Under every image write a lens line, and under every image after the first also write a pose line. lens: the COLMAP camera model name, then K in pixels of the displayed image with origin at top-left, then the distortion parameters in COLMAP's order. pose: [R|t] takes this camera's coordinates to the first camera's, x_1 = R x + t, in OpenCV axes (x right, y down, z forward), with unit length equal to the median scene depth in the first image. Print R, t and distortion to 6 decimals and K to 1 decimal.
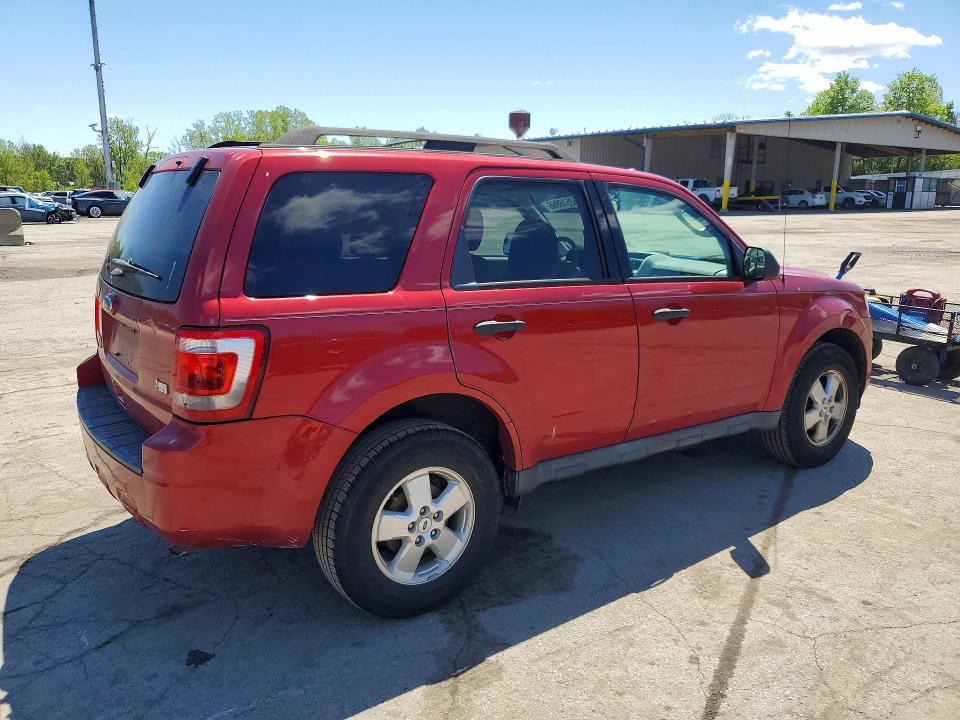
lens RADIAL K [[741.2, 0, 472.9], [0, 741.2, 360.3], [0, 0, 1]] dist [0.011443, 0.015995]
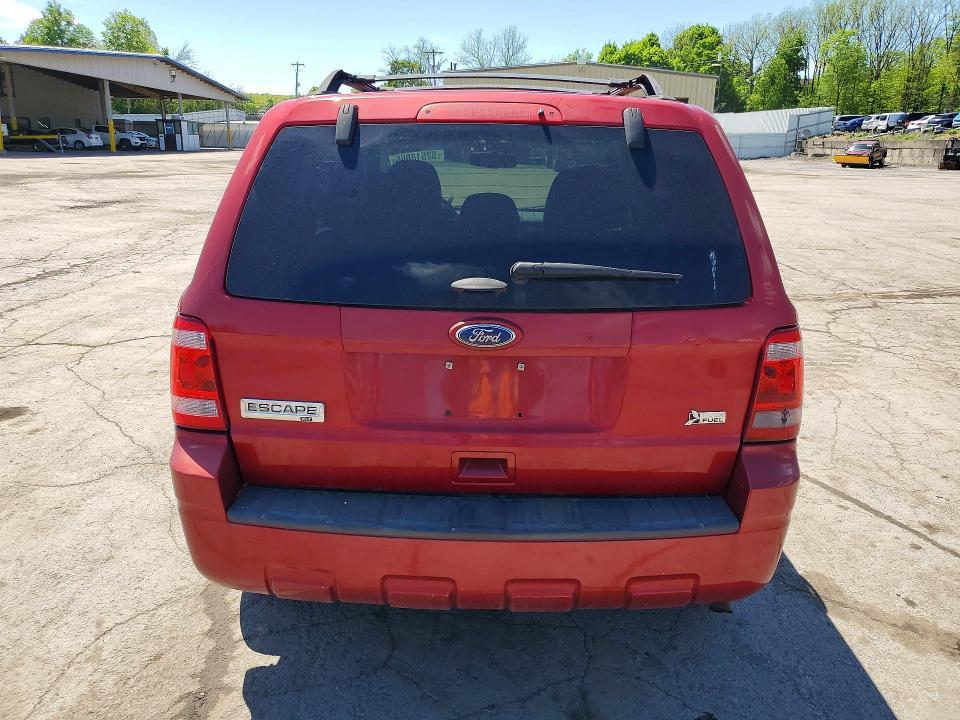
lens RADIAL K [[741.2, 0, 472.9], [0, 741.2, 360.3], [0, 0, 1]] dist [0.011443, 0.015995]
pose [[0.599097, -0.218004, 0.770427, -0.667033], [0.158974, 0.975450, 0.152397, -0.105191], [-0.784736, 0.031178, 0.619046, 0.415898]]
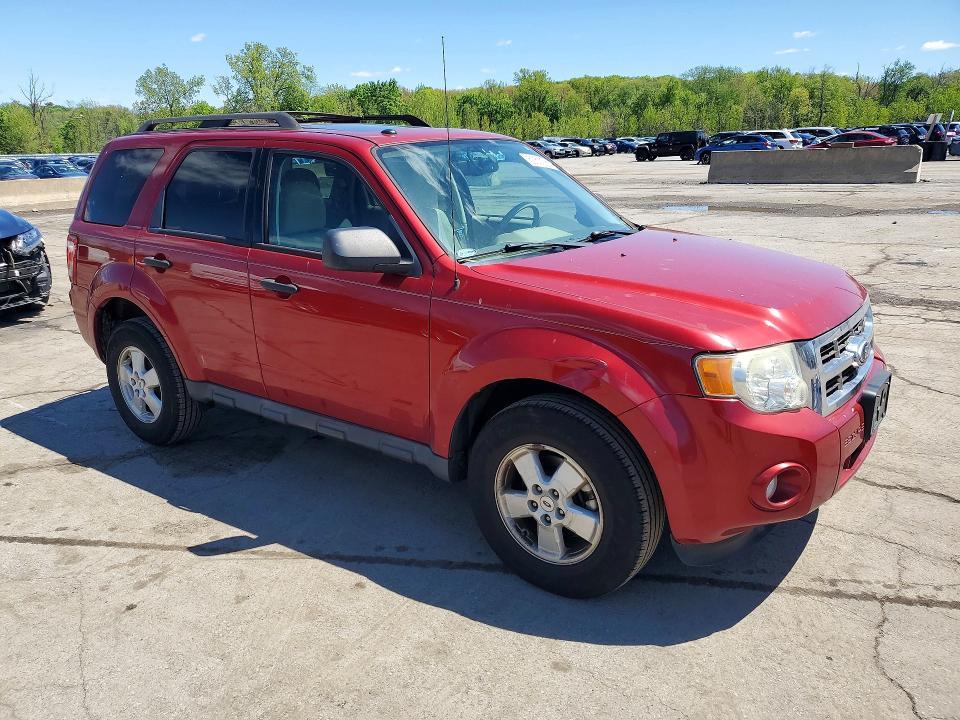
lens RADIAL K [[741.2, 0, 472.9], [0, 741.2, 360.3], [0, 0, 1]] dist [0.011443, 0.015995]
pose [[0.311899, 0.254853, -0.915297, 0.999969], [-0.175647, 0.962215, 0.208062, -0.169296], [0.933738, 0.095875, 0.344878, 0.728995]]
